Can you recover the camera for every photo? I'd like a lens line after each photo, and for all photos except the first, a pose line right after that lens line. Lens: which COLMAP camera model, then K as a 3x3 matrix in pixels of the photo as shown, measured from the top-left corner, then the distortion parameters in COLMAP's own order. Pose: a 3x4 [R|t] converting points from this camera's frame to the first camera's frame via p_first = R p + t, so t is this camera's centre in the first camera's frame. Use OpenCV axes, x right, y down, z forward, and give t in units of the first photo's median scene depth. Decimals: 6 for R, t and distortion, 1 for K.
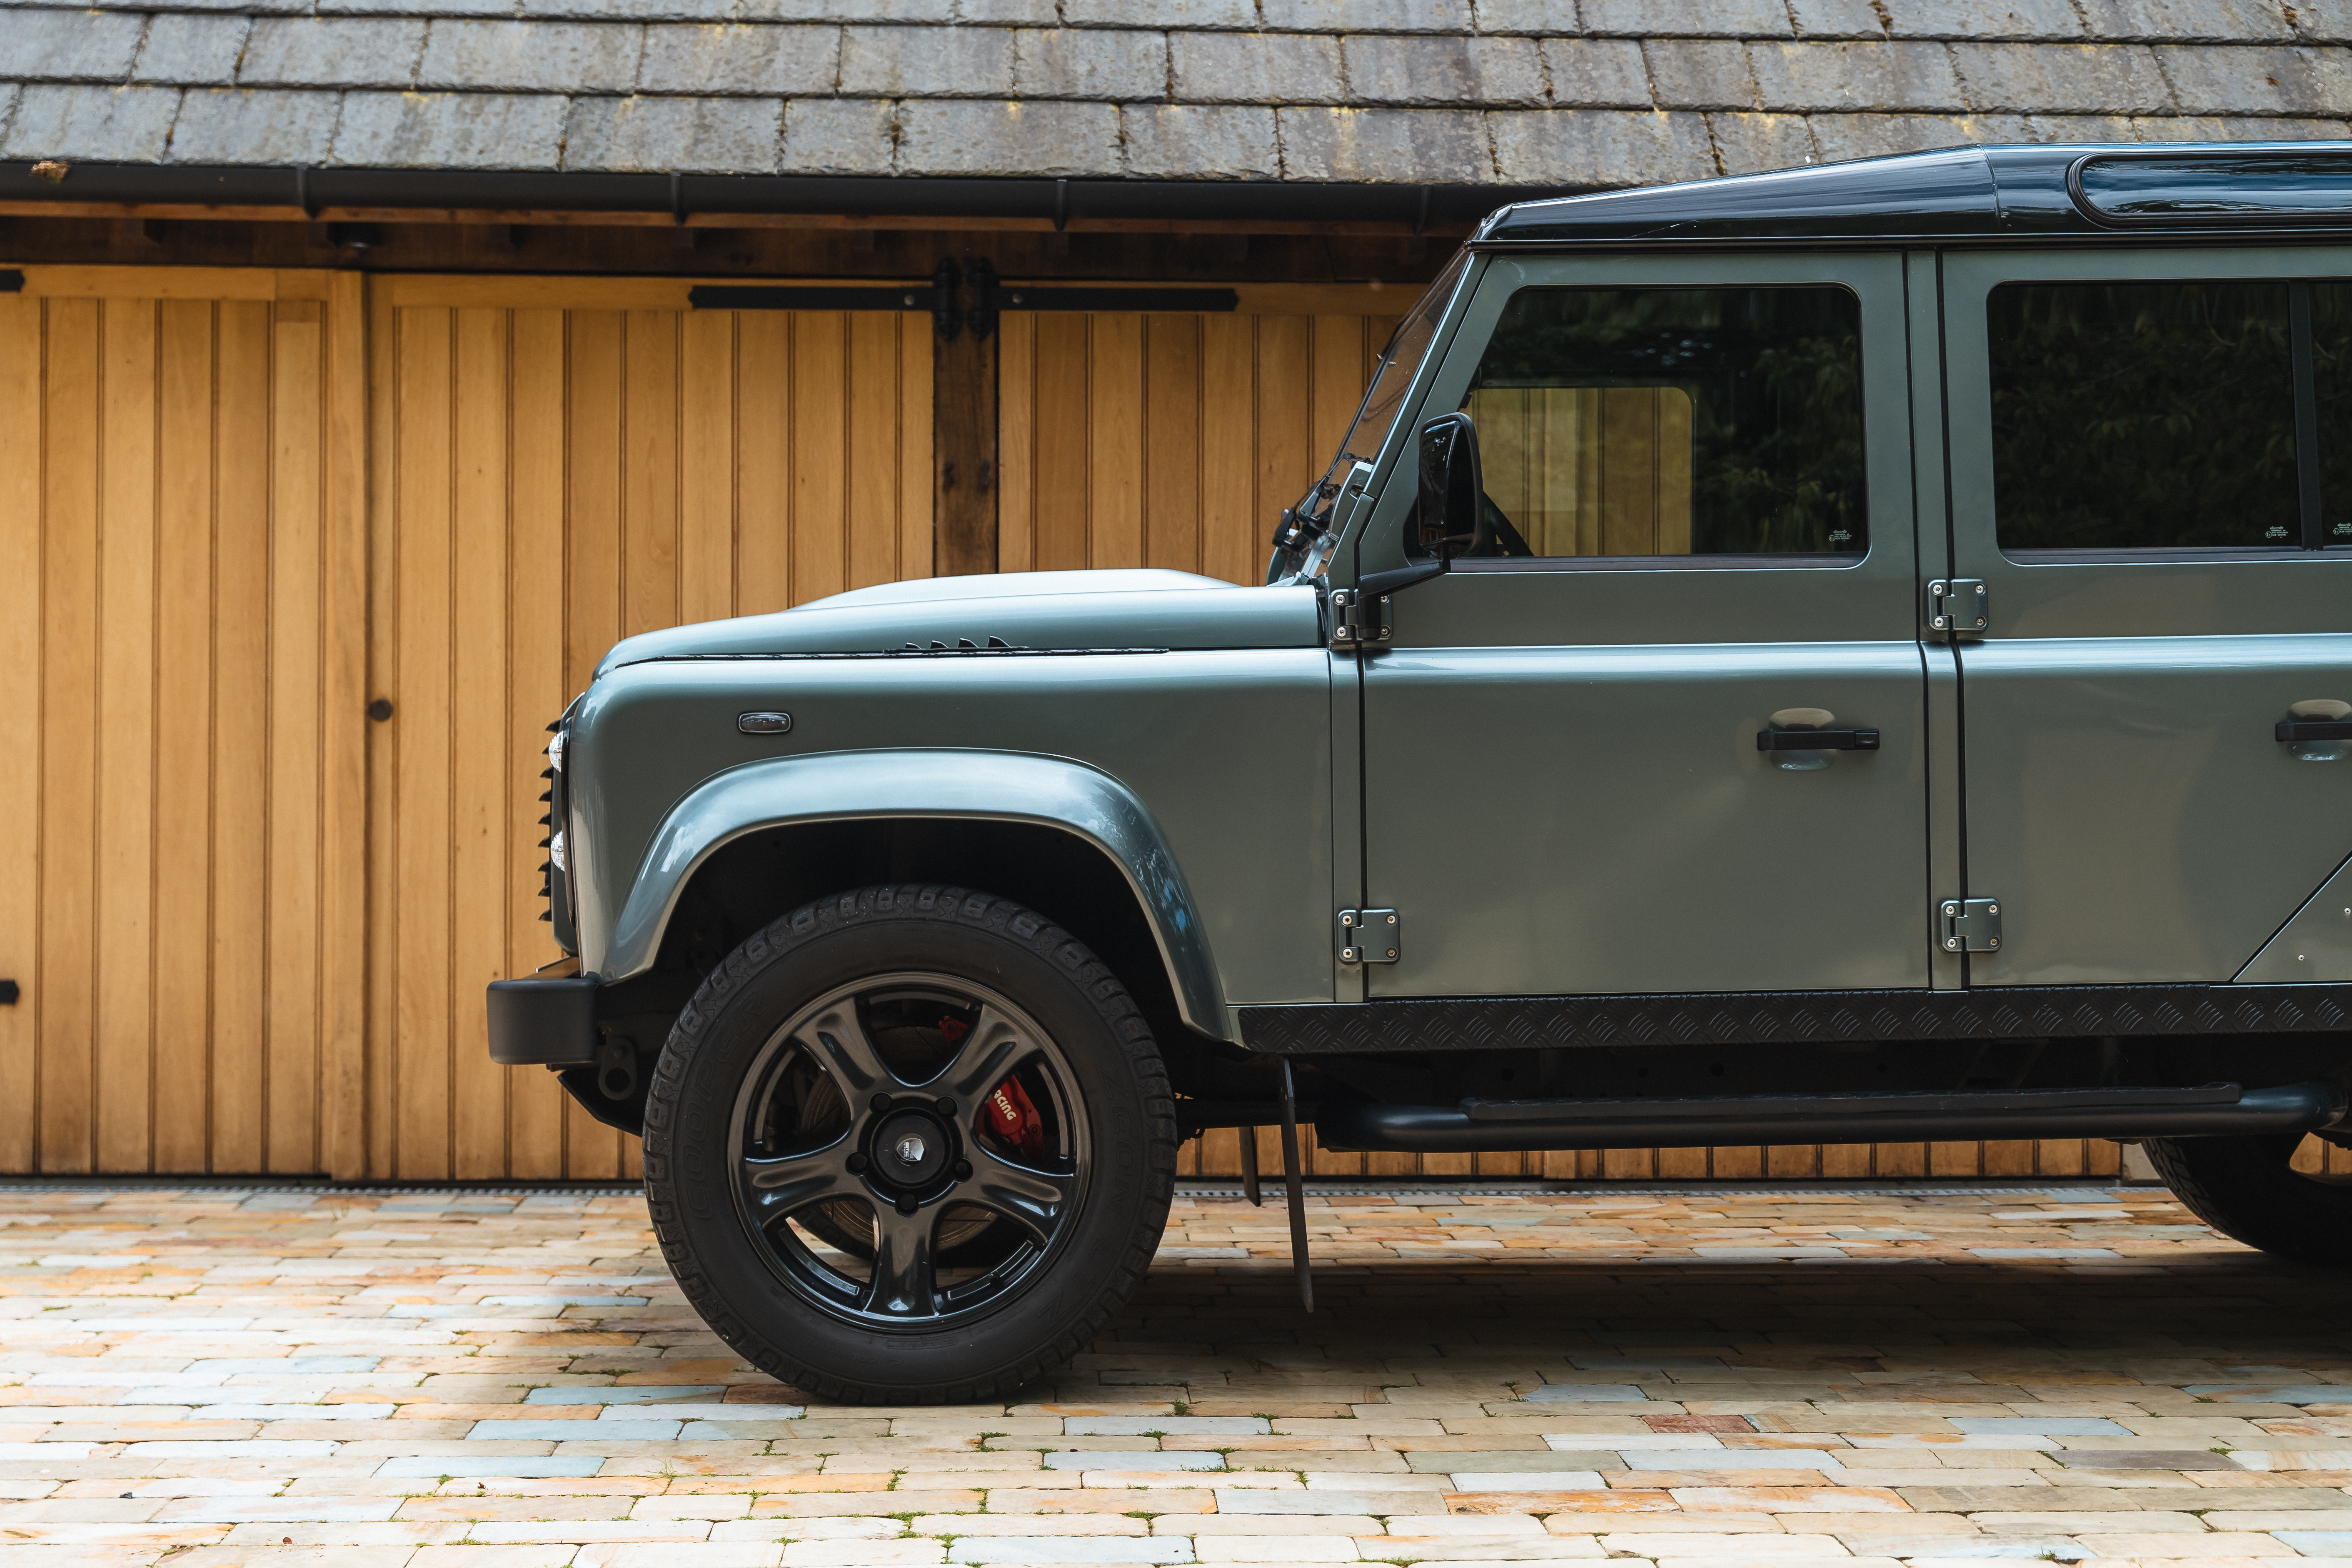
lens RADIAL K [[3542.4, 0, 1217.5], [0, 3542.4, 786.2], [0, 0, 1]] dist [0.033298, 0.000000]
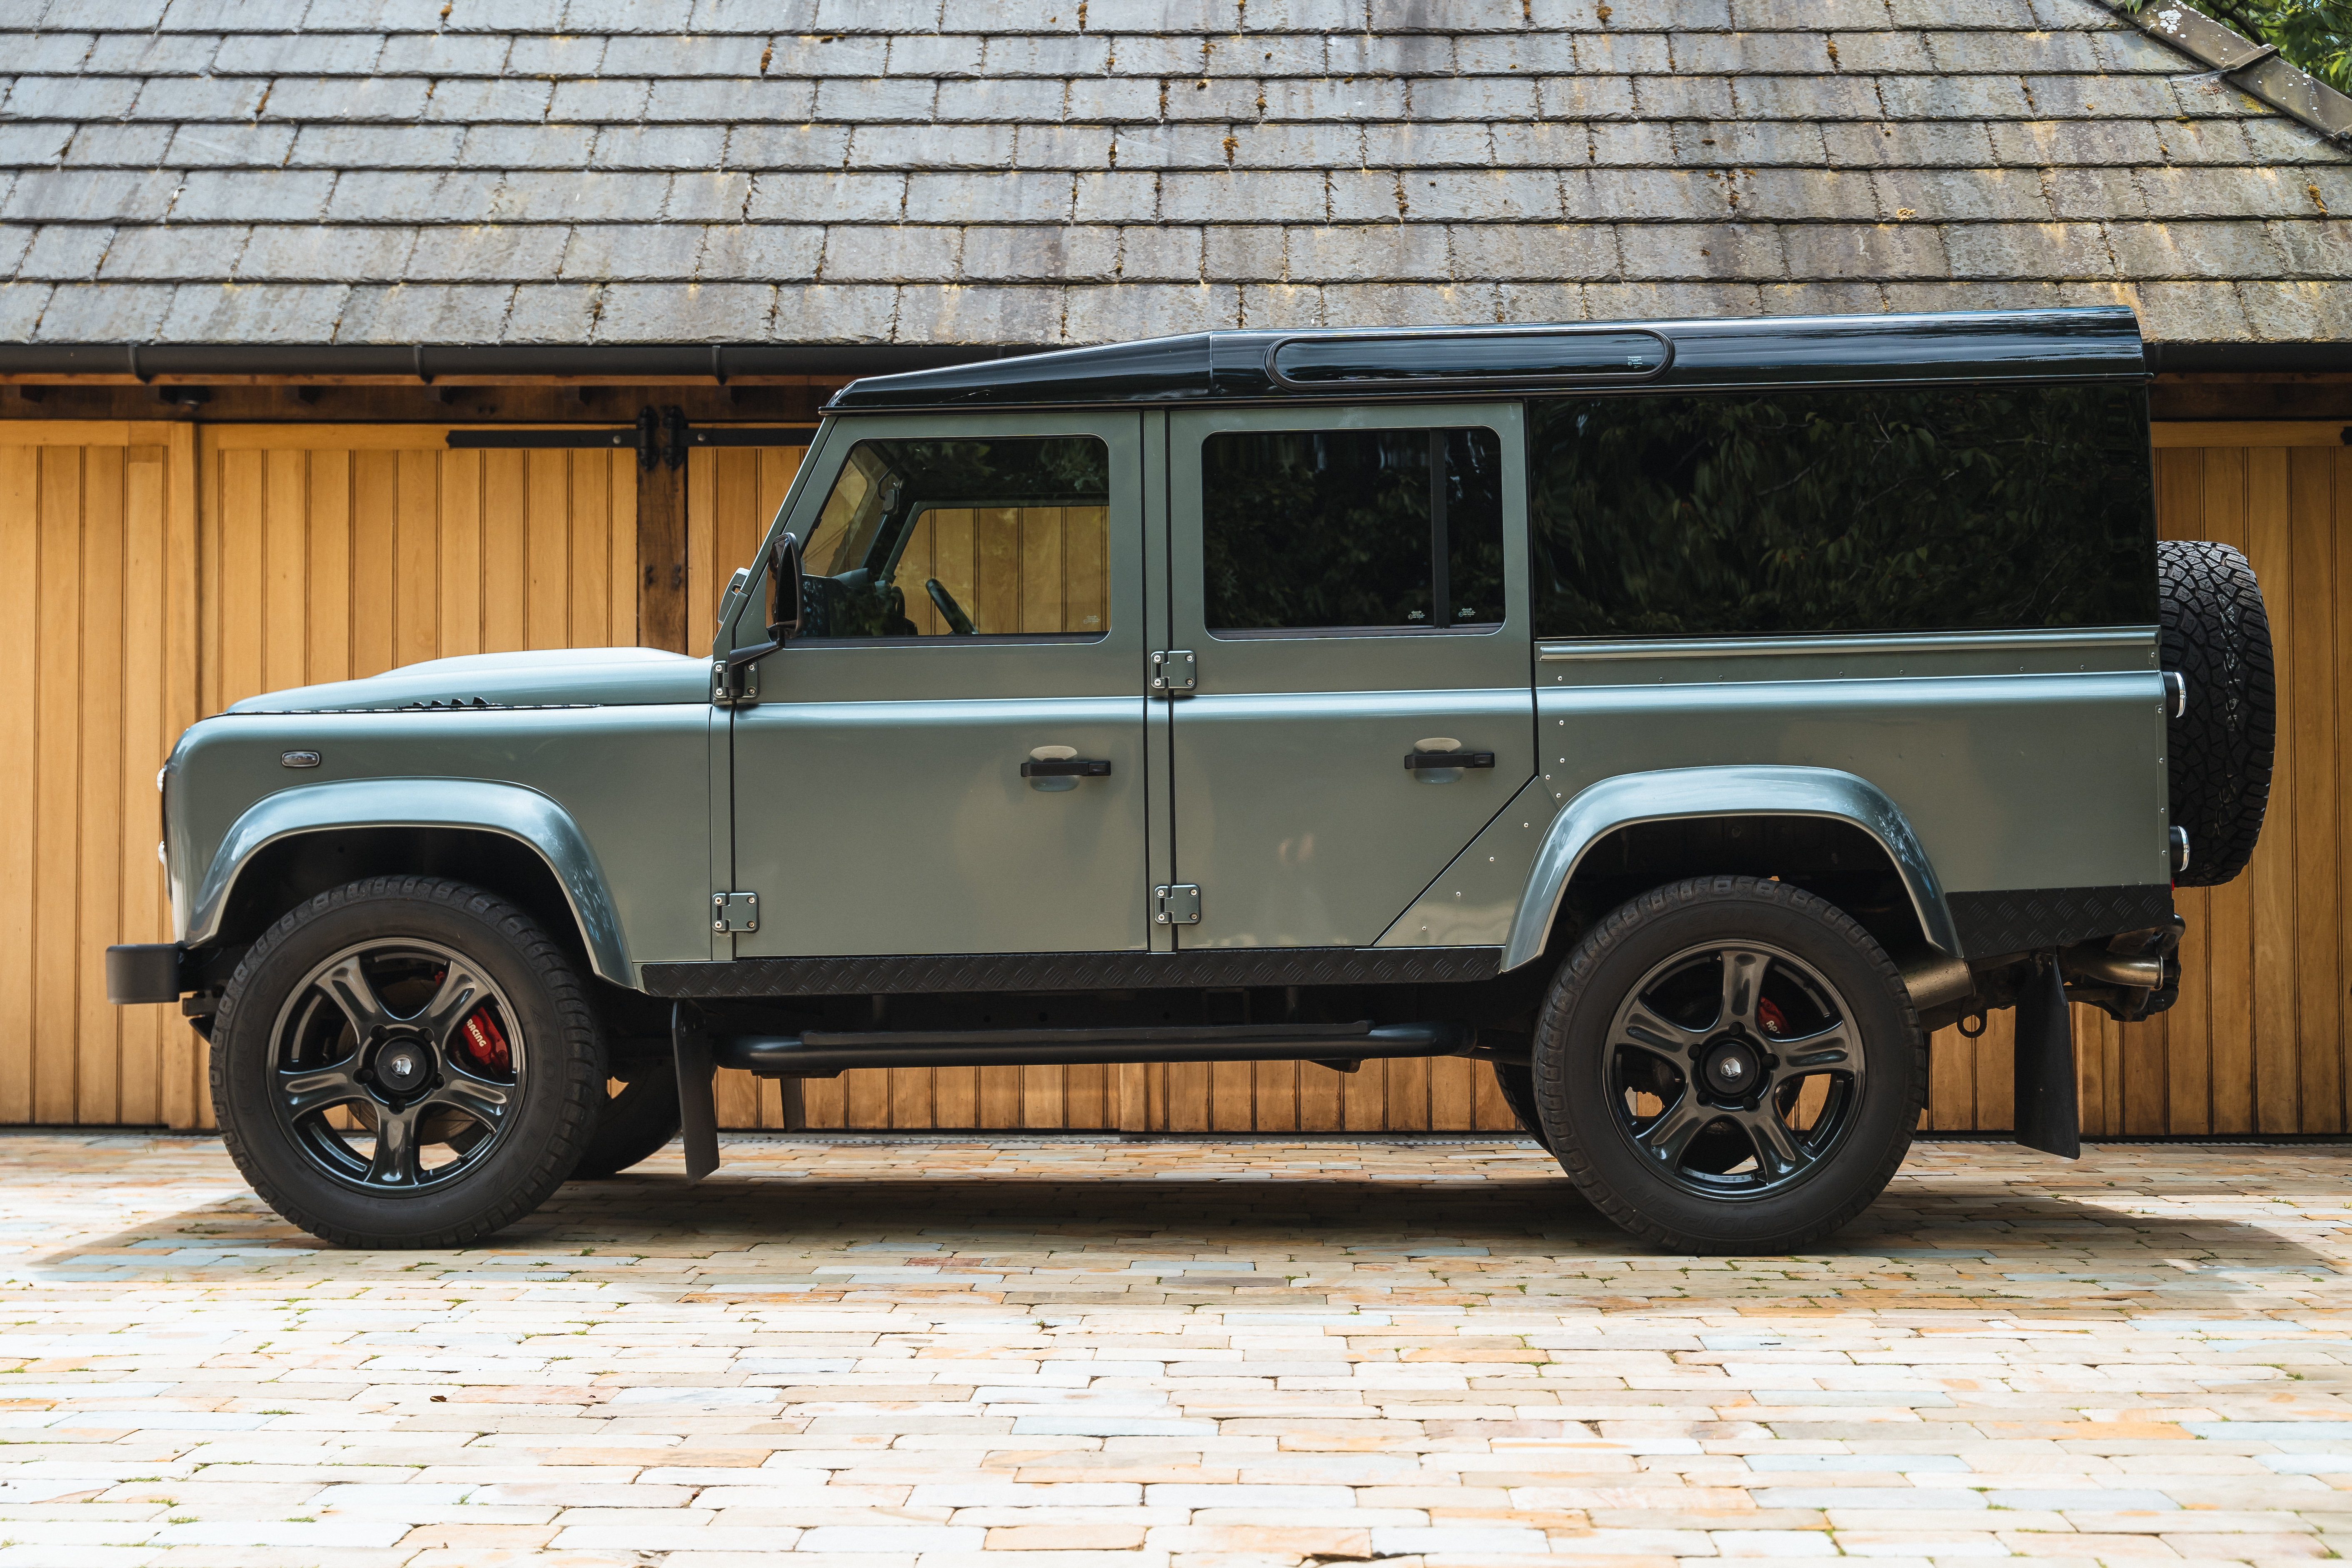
lens RADIAL K [[3372.6, 0, 1229.3], [0, 3372.6, 808.3], [0, 0, 1]] dist [0.030512, 0.000000]
pose [[0.997726, -0.004155, -0.067273, 0.214863], [0.003115, 0.999874, -0.015547, 0.015242], [0.067329, 0.015302, 0.997614, -0.196497]]
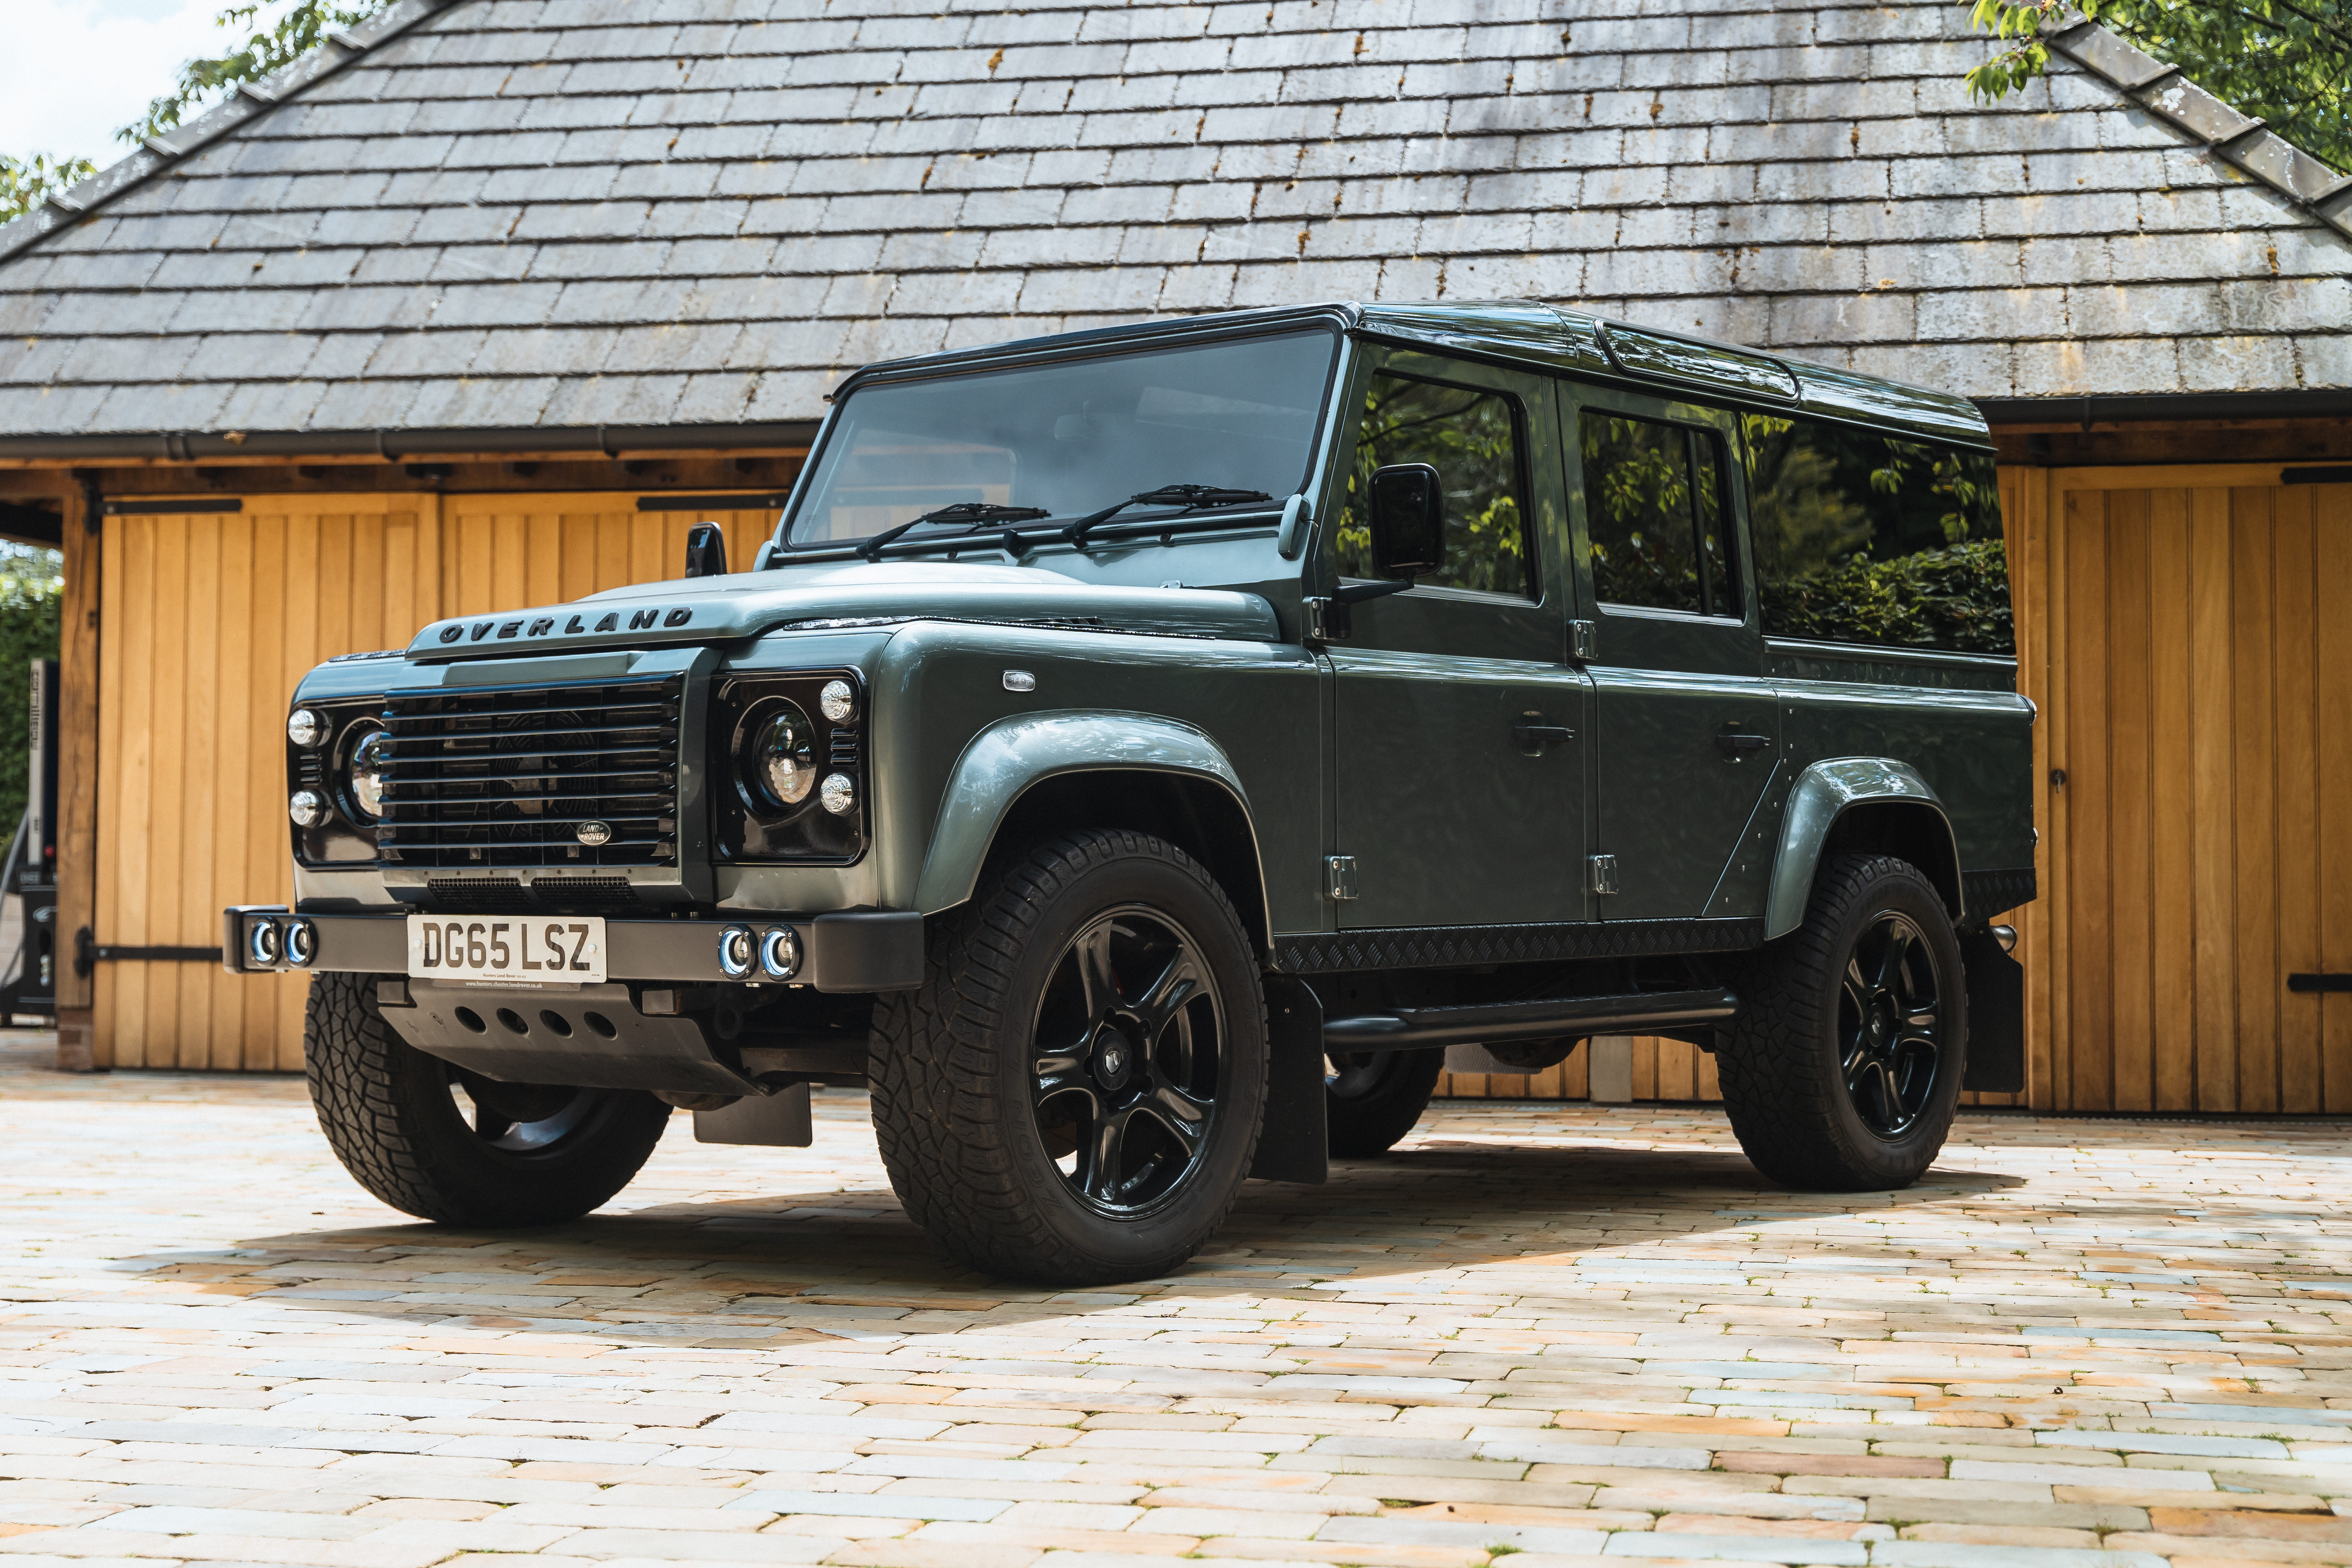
lens RADIAL K [[3375.4, 0, 1225.6], [0, 3375.4, 834.6], [0, 0, 1]] dist [0.035603, 0.000000]
pose [[0.969848, -0.001685, -0.243706, 0.453473], [-0.004651, 0.999666, -0.025422, 0.040632], [0.243668, 0.025789, 0.969516, -0.349734]]
